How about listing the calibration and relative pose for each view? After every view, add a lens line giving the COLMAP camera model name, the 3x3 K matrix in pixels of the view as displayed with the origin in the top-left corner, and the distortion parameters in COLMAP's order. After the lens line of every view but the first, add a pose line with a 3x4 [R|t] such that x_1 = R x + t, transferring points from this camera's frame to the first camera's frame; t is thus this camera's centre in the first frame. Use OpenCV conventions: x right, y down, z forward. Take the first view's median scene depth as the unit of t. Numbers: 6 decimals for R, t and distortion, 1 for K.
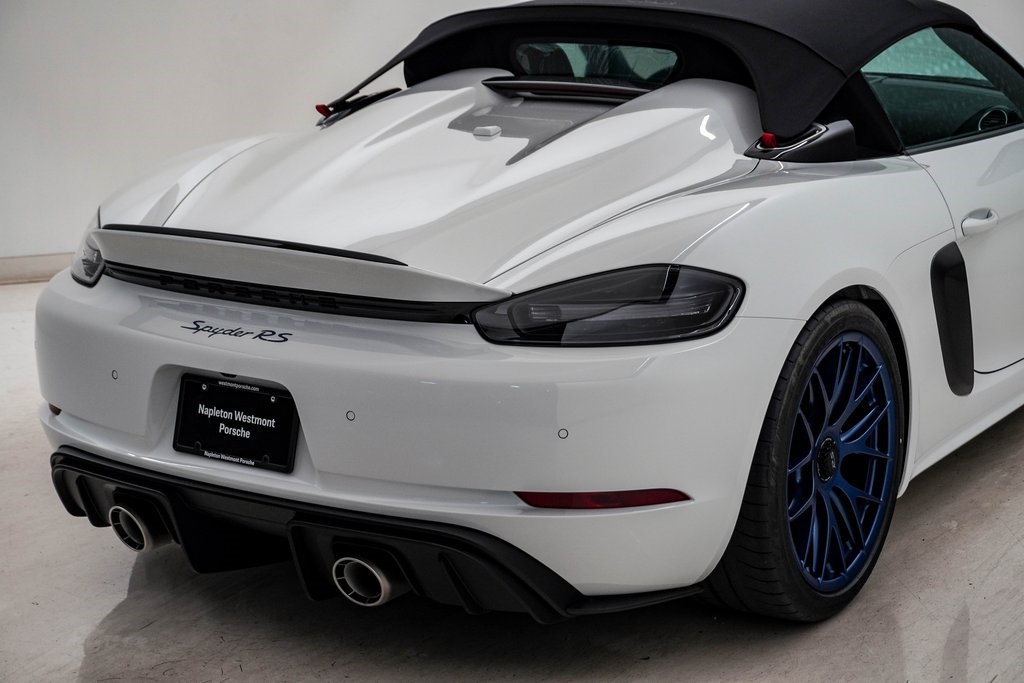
lens RADIAL K [[2061.7, 0, 516.9], [0, 2061.7, 341.1], [0, 0, 1]] dist [0.011329, 0.000000]
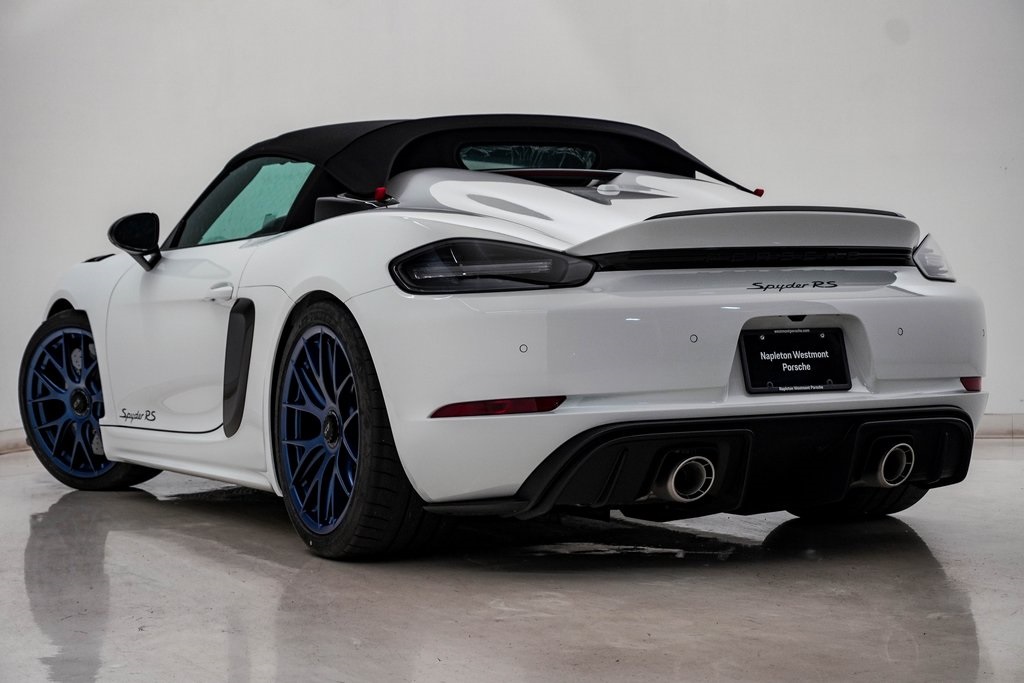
lens RADIAL K [[2213.9, 0, 510.5], [0, 2213.9, 341.0], [0, 0, 1]] dist [0.045755, 0.000000]
pose [[0.469632, -0.011605, 0.882786, -1.404174], [0.223052, 0.969035, -0.105922, 0.132089], [-0.854221, 0.246651, 0.457679, 0.534156]]
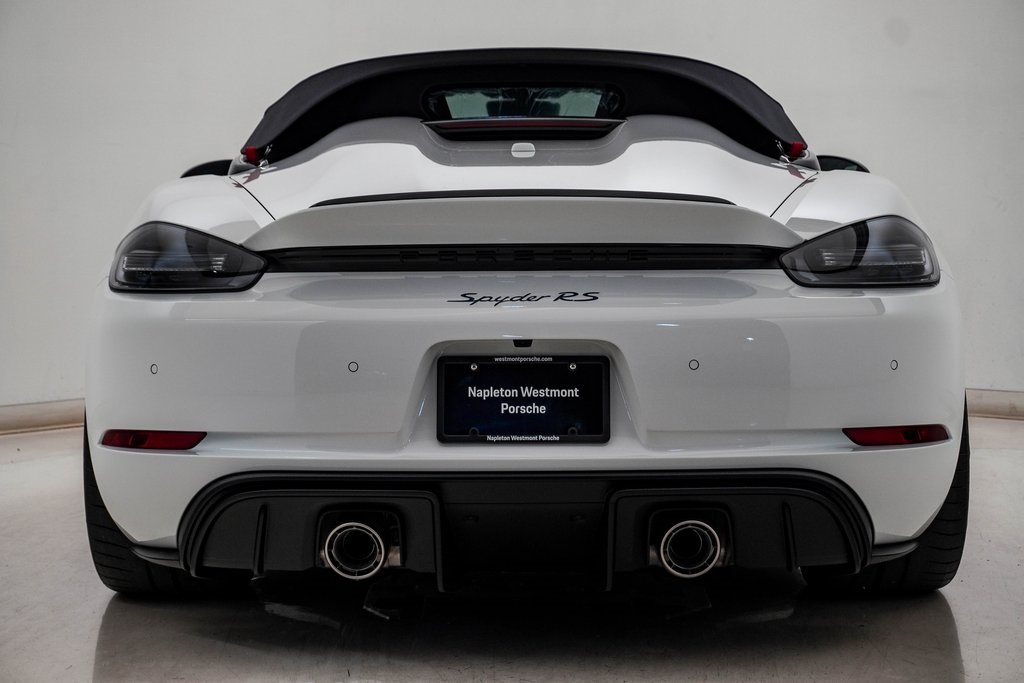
lens RADIAL K [[2213.9, 0, 513.0], [0, 2213.9, 344.5], [0, 0, 1]] dist [0.045755, 0.000000]
pose [[0.832852, -0.028836, 0.552745, -0.686482], [0.125045, 0.982626, -0.137149, 0.150545], [-0.539186, 0.183343, 0.821987, 0.189953]]
